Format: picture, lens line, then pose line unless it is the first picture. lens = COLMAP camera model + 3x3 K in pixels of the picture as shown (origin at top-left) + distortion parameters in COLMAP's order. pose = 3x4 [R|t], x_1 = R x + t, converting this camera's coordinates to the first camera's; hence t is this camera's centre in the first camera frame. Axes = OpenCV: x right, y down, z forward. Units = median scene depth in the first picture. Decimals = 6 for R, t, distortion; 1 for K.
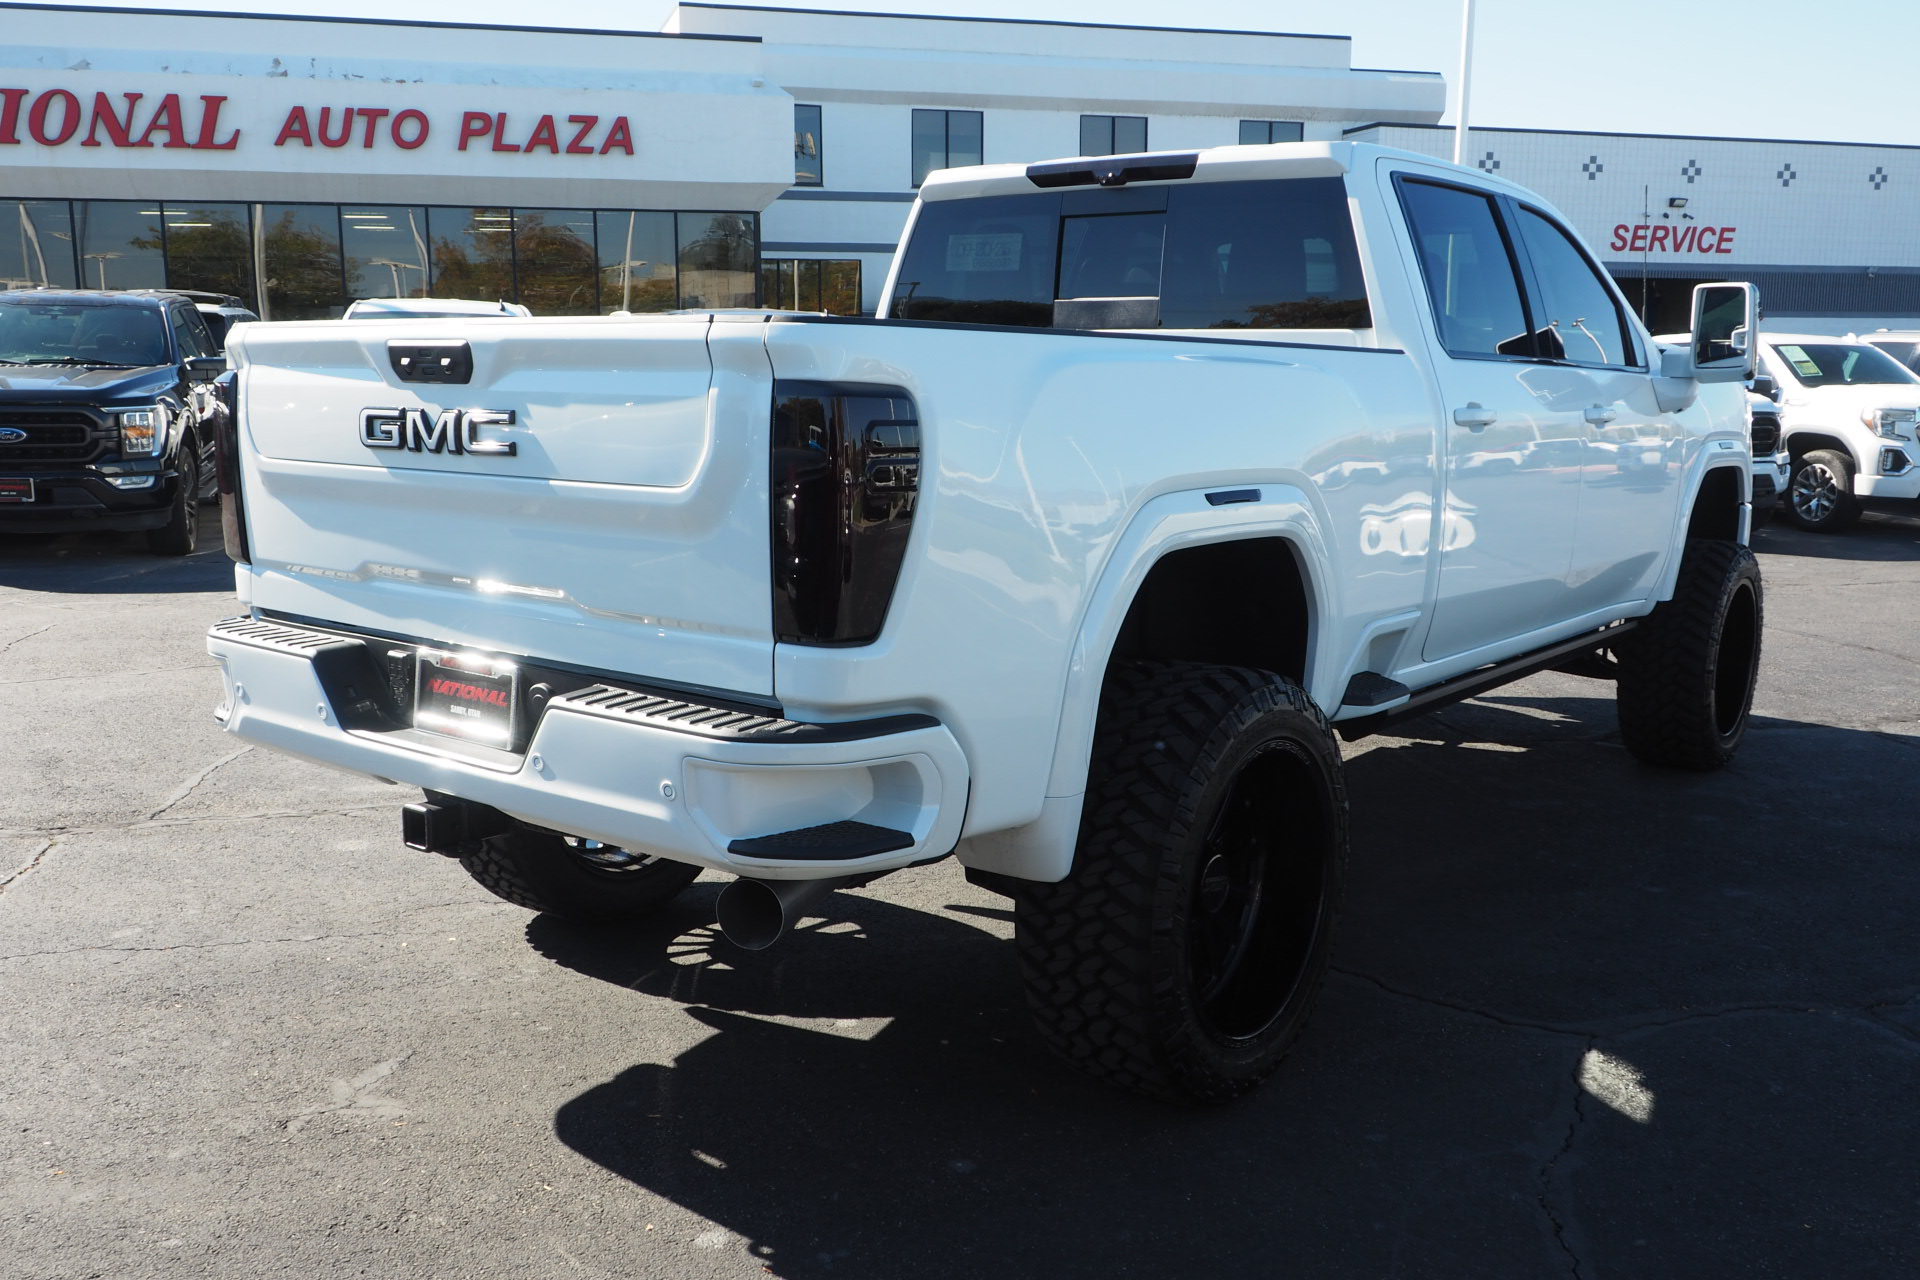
lens RADIAL K [[1690.8, 0, 957.6], [0, 1690.8, 656.0], [0, 0, 1]] dist [-0.016756, 0.000193]
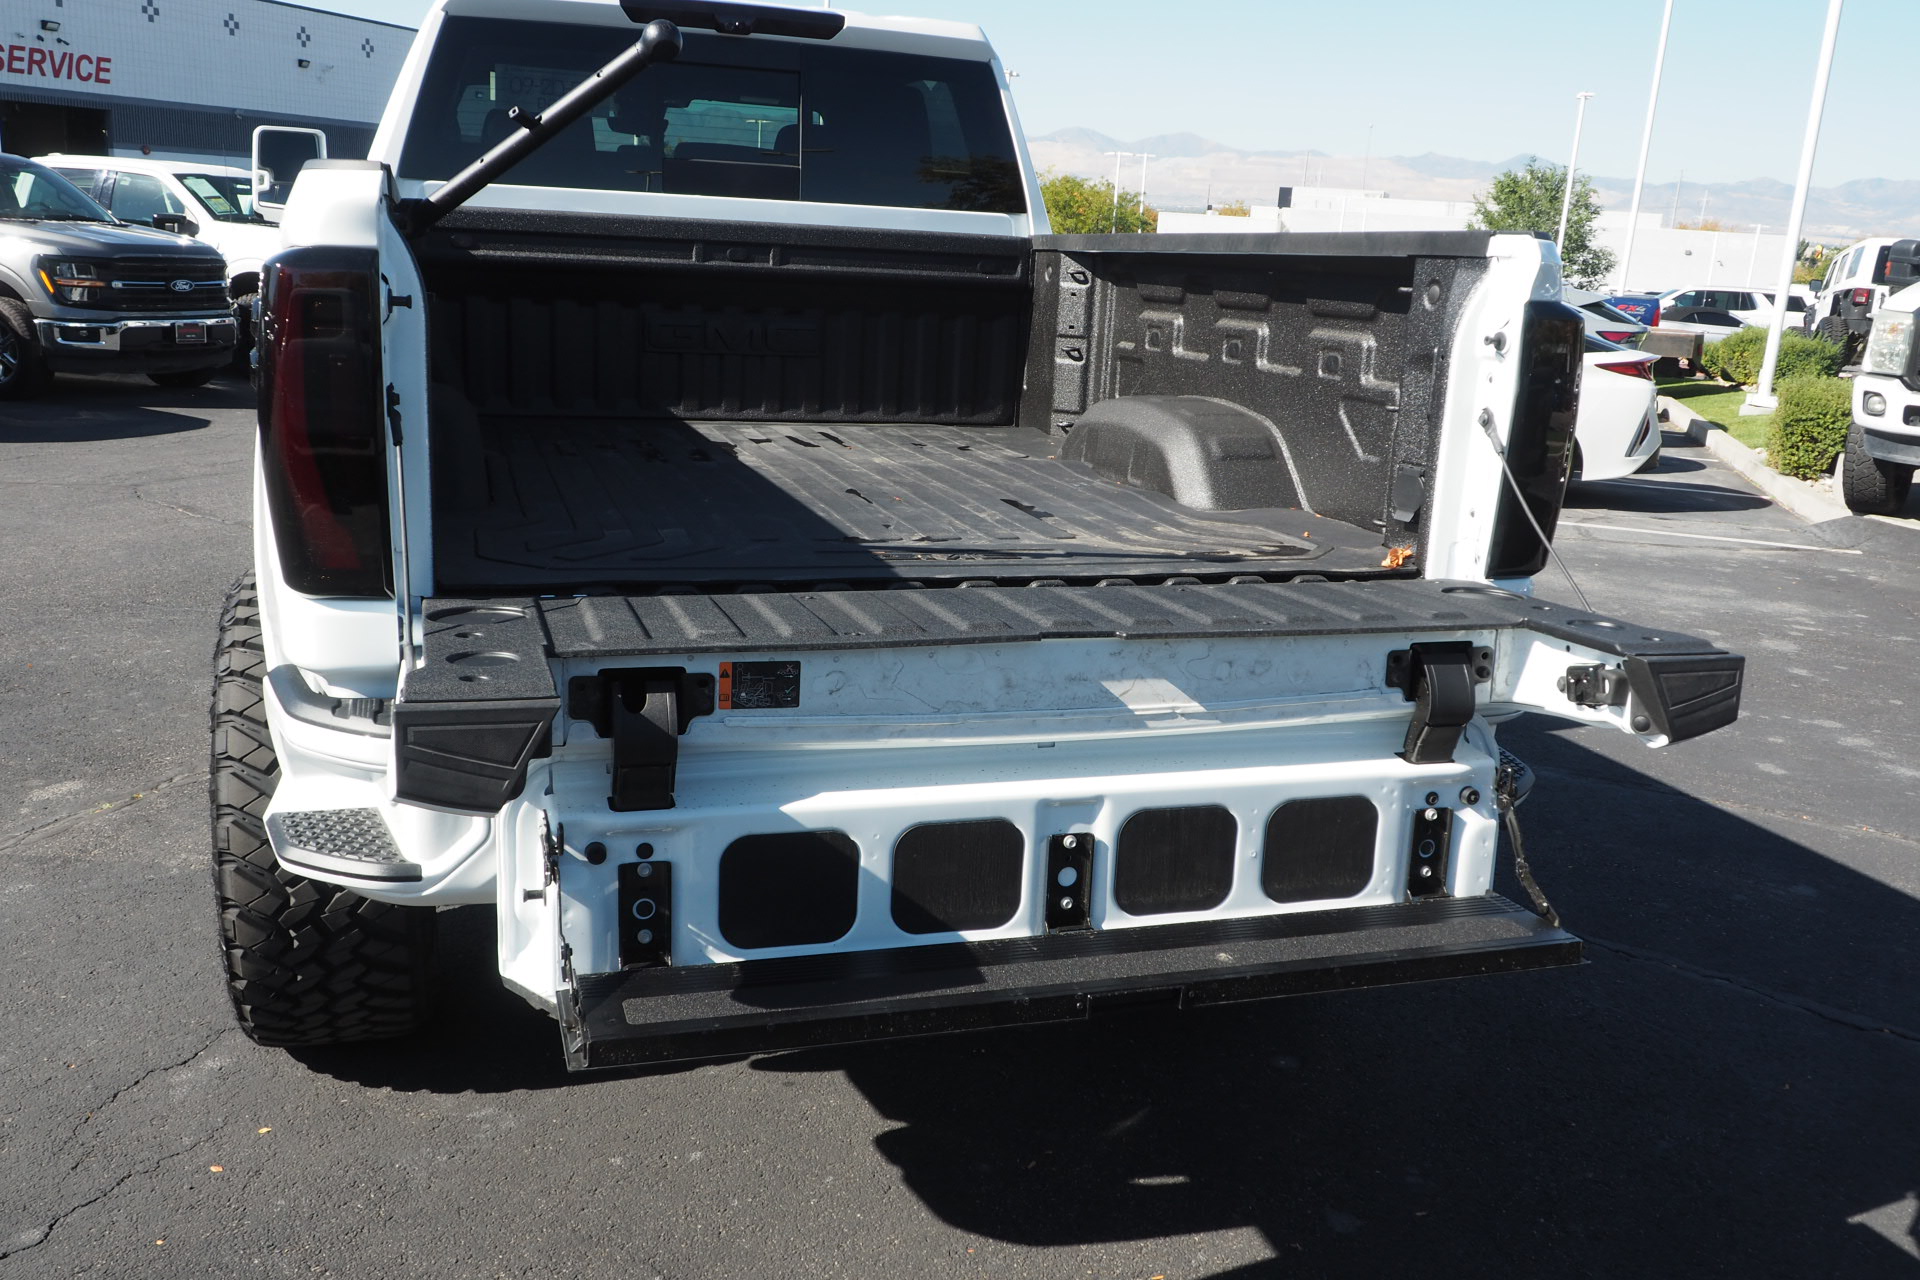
lens RADIAL K [[1568.3, 0, 945.7], [0, 1568.3, 639.5], [0, 0, 1]] dist [-0.013023, -0.005340]
pose [[0.571662, -0.182548, 0.799924, -0.565700], [0.096361, 0.983126, 0.155491, -0.080765], [-0.814811, -0.011807, 0.579606, 0.422332]]
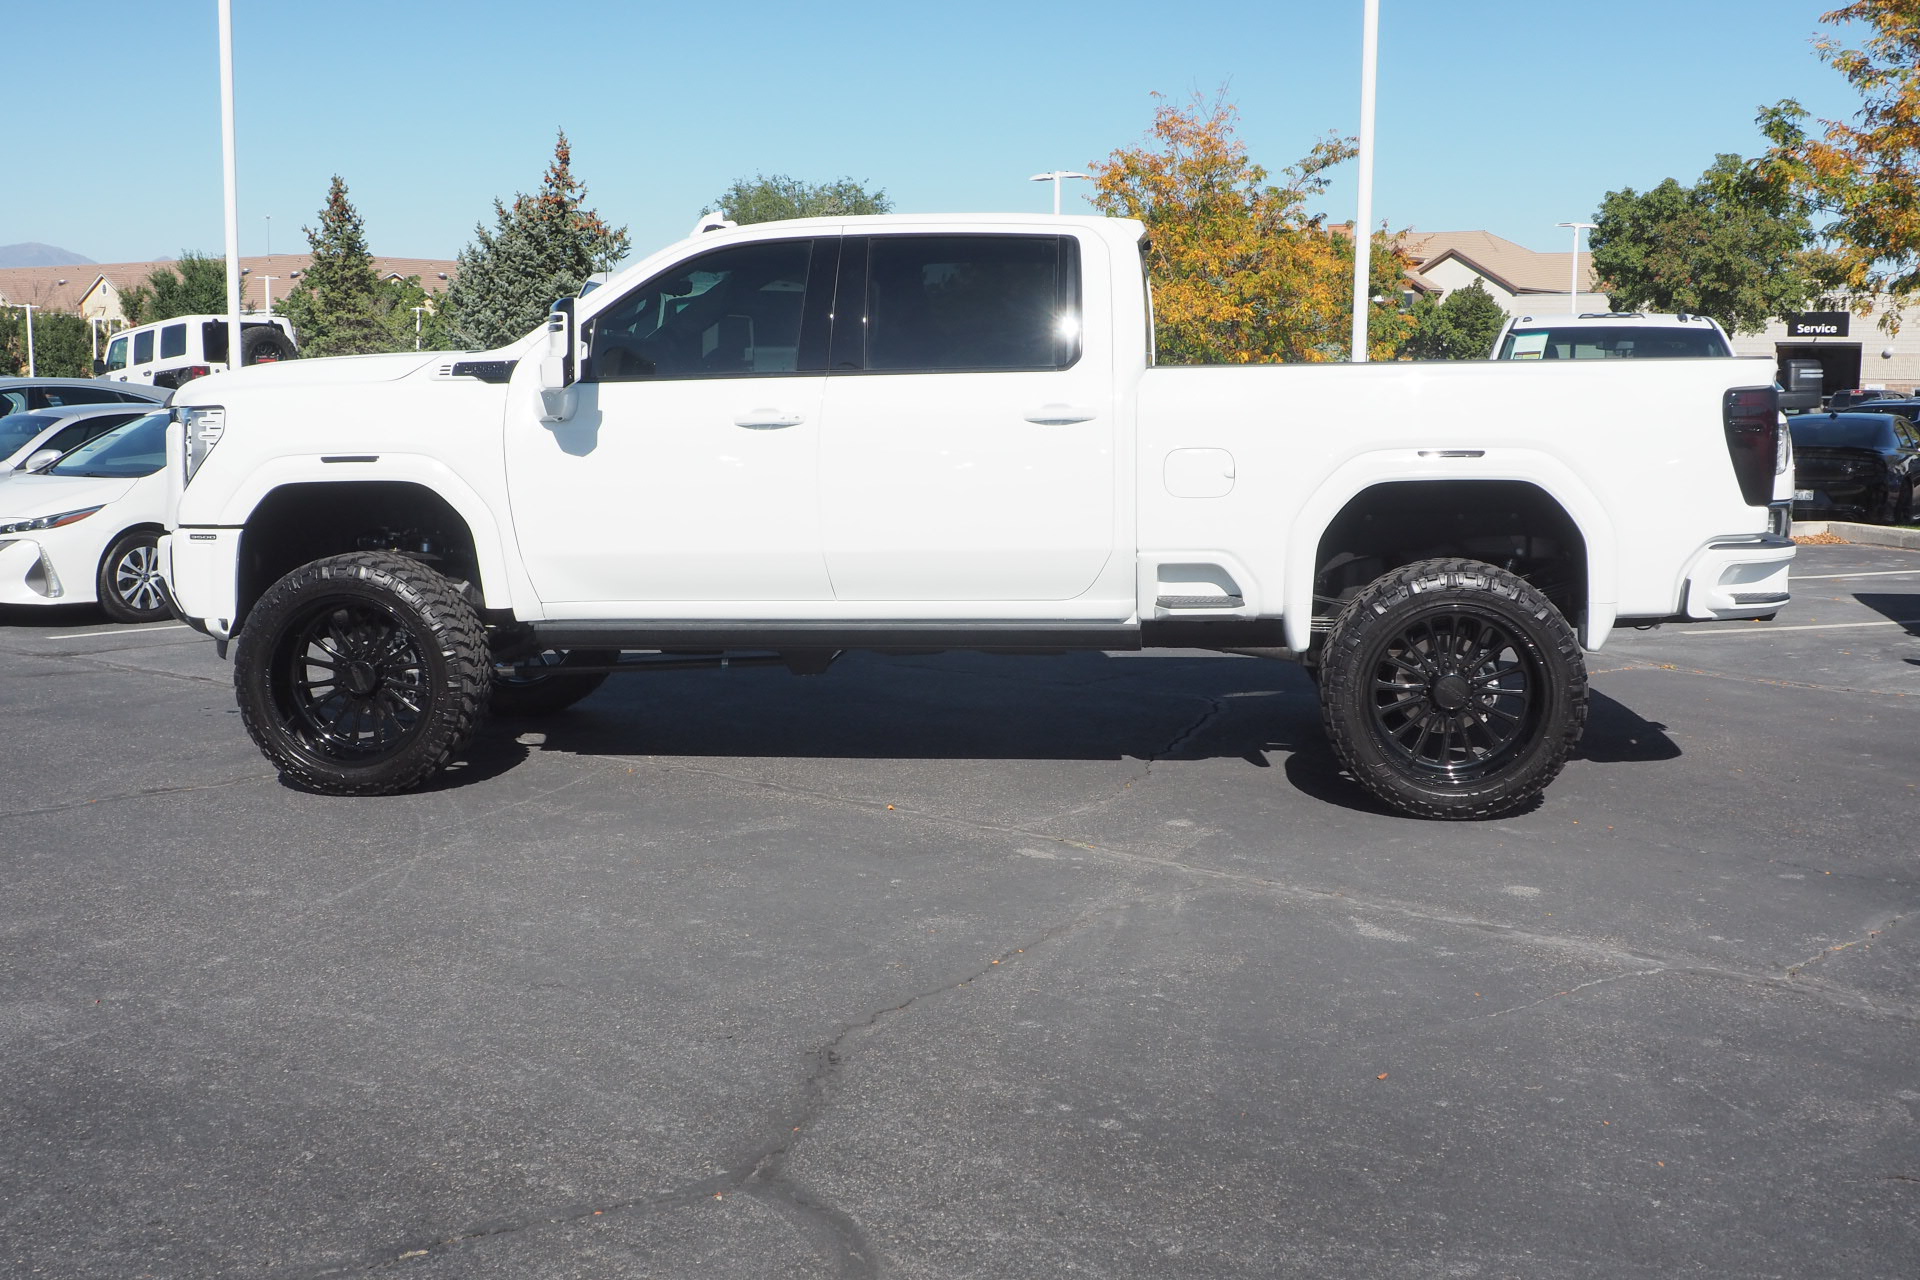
lens RADIAL K [[2068.1, 0, 958.5], [0, 2068.1, 639.2], [0, 0, 1]] dist [0.011013, 0.006343]
pose [[-0.515727, -0.119002, 0.848448, -1.316667], [0.147462, 0.963198, 0.224731, -0.374266], [-0.843967, 0.241014, -0.479199, 2.019827]]
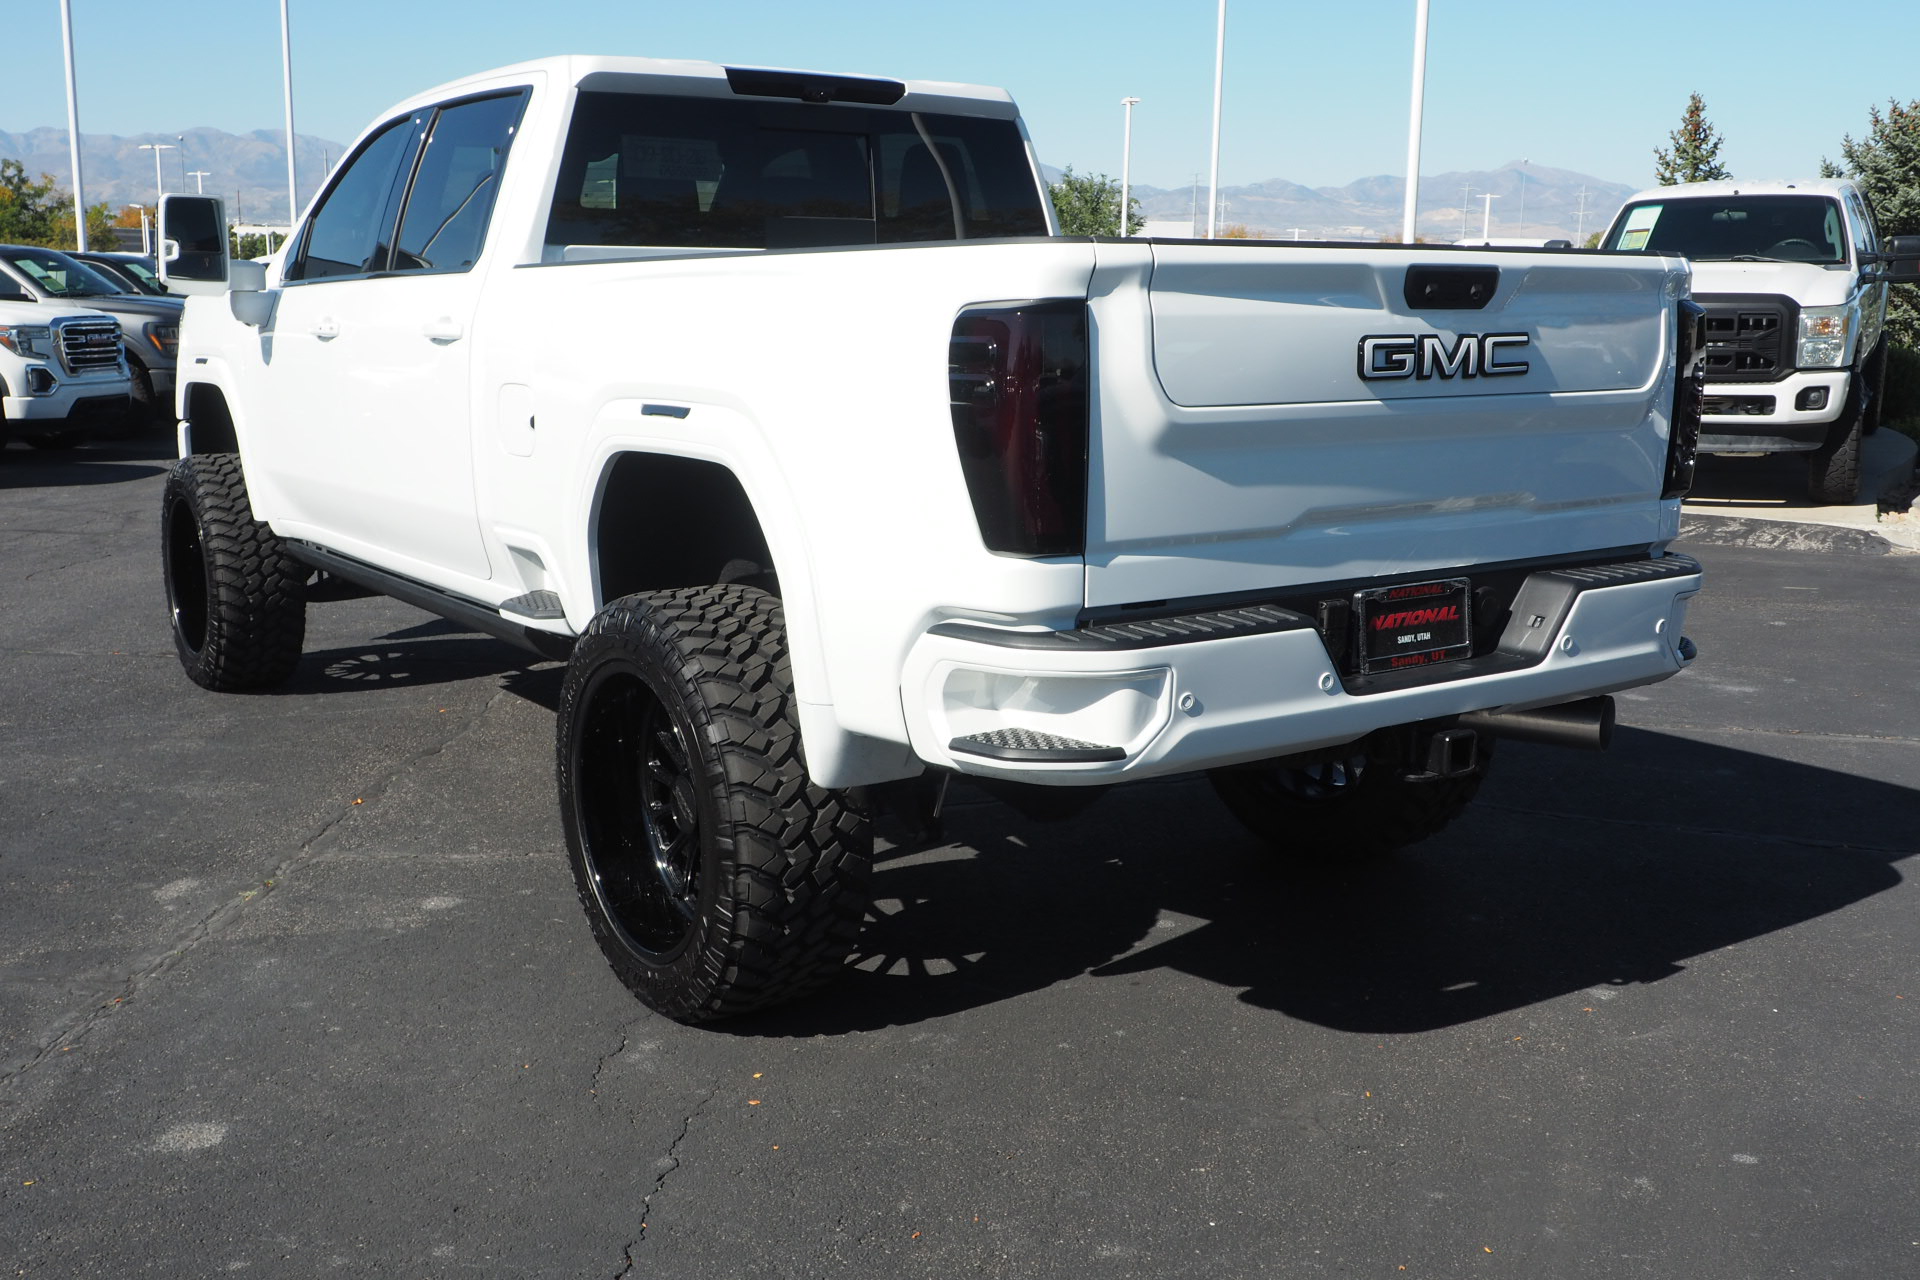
lens RADIAL K [[1873.9, 0, 960.0], [0, 1873.9, 640.0], [0, 0, 1]] dist [-0.012108, -0.002342]
pose [[0.300247, -0.181806, 0.936375, -0.952716], [0.161798, 0.977149, 0.137843, -0.109676], [-0.940039, 0.110117, 0.322802, 0.603886]]
